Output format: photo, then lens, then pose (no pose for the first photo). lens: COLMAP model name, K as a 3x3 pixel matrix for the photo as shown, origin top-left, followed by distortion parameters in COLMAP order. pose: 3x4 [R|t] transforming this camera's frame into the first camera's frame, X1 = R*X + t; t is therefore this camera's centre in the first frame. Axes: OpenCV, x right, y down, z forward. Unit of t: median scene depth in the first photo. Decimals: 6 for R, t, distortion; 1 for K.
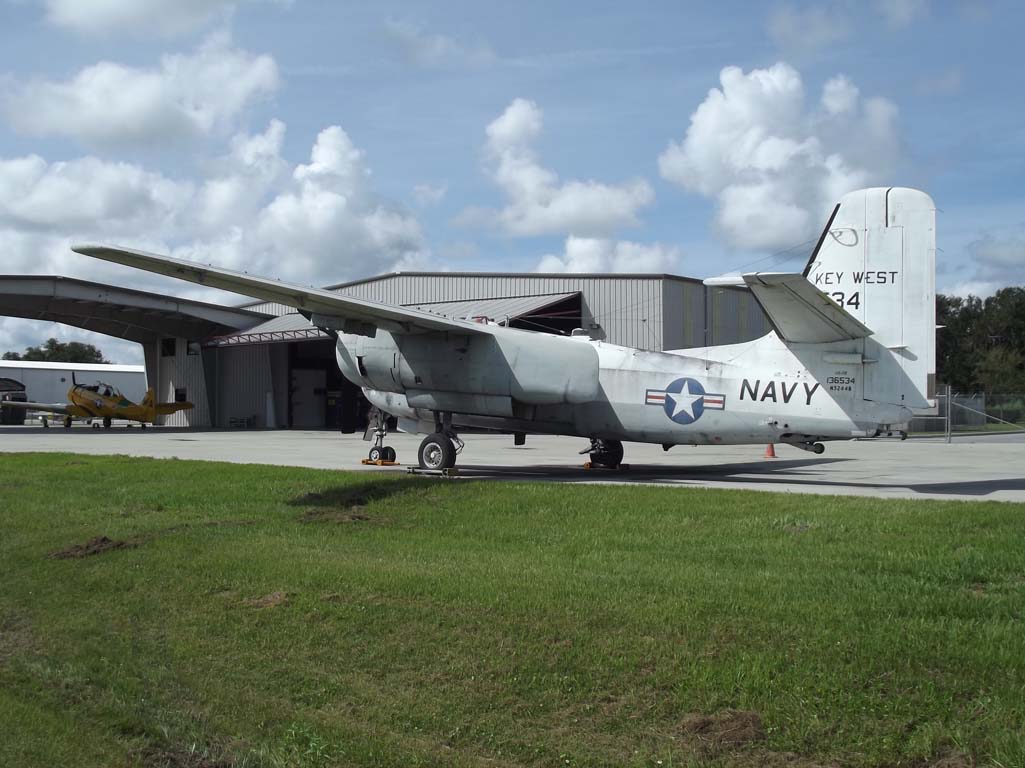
lens RADIAL K [[1280.6, 0, 512.5], [0, 1280.6, 384.0], [0, 0, 1]] dist [-0.028431, -0.037755]
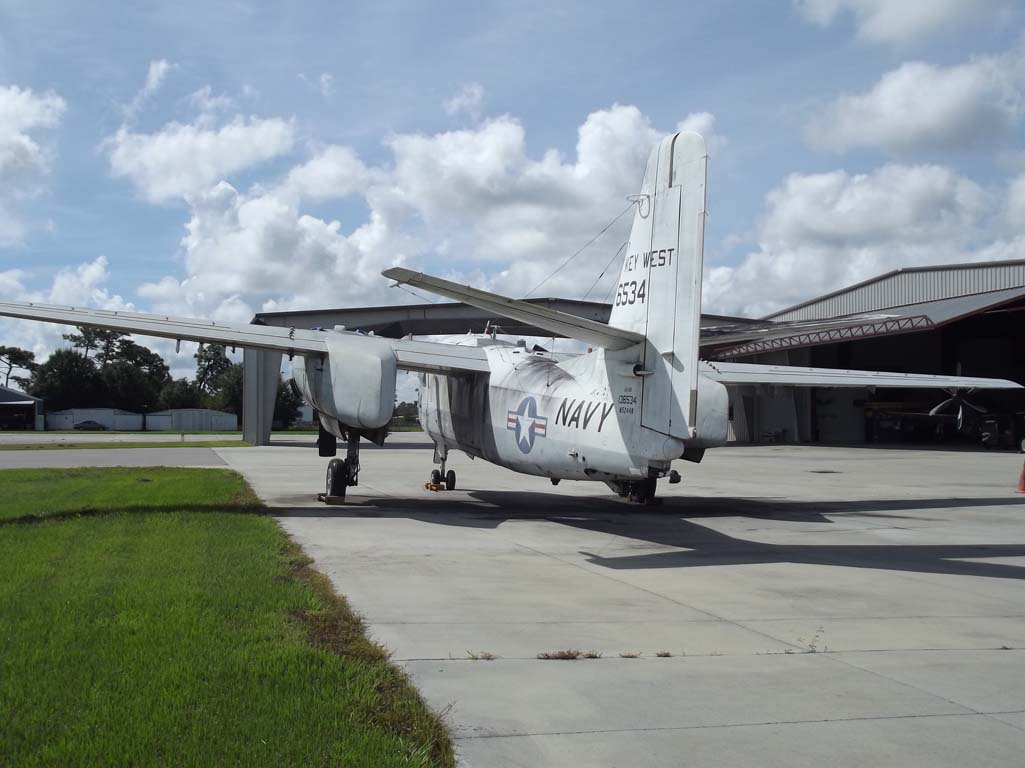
lens RADIAL K [[1280.6, 0, 512.5], [0, 1280.6, 384.0], [0, 0, 1]] dist [-0.028431, -0.037755]
pose [[0.757824, -0.014657, -0.652294, 0.682632], [0.010665, 0.999892, -0.010076, -0.005104], [0.652371, 0.000679, 0.757899, 0.383952]]
